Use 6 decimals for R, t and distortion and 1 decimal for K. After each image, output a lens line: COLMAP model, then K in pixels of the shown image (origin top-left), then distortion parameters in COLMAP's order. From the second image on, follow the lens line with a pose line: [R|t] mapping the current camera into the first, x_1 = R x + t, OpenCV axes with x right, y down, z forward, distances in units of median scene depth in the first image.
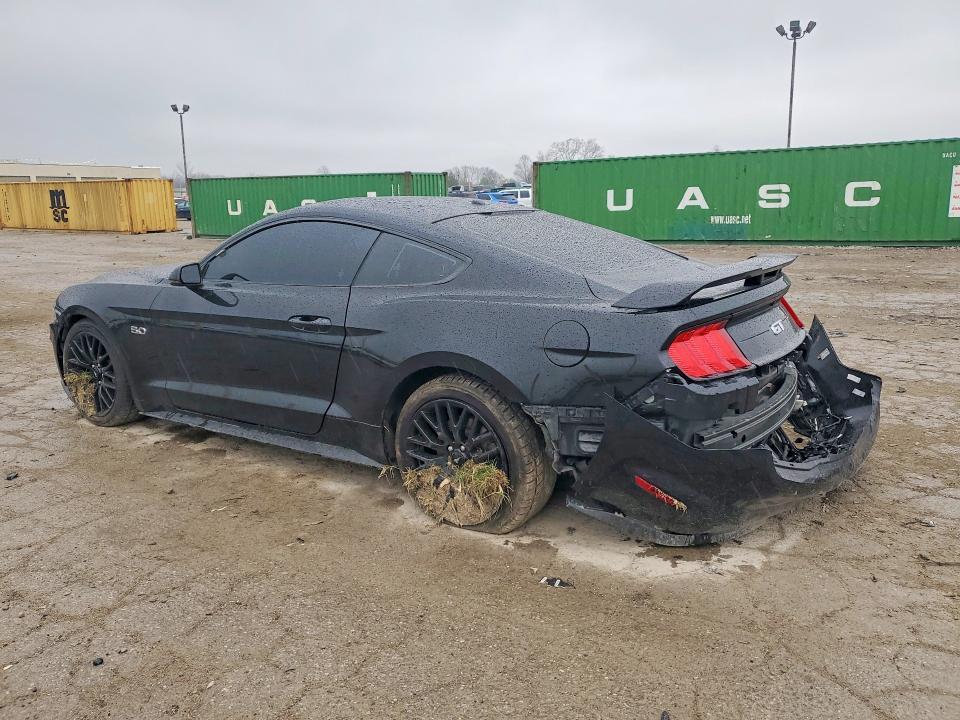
lens RADIAL K [[782.5, 0, 477.5], [0, 782.5, 368.6], [0, 0, 1]] dist [0.034309, 0.000521]
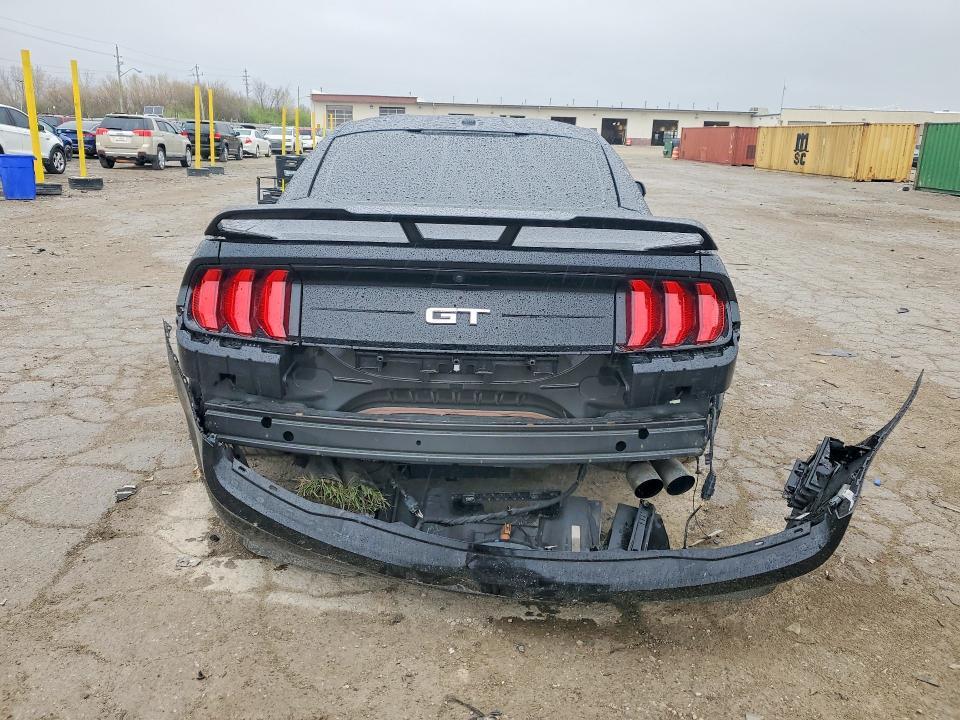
lens RADIAL K [[767.8, 0, 480.0], [0, 767.8, 360.0], [0, 0, 1]] dist [0.040125, -0.003981]
pose [[0.531751, 0.269157, -0.802992, 0.138094], [-0.225982, 0.958870, 0.171758, -0.020008], [0.816194, 0.090129, 0.570704, 0.101208]]
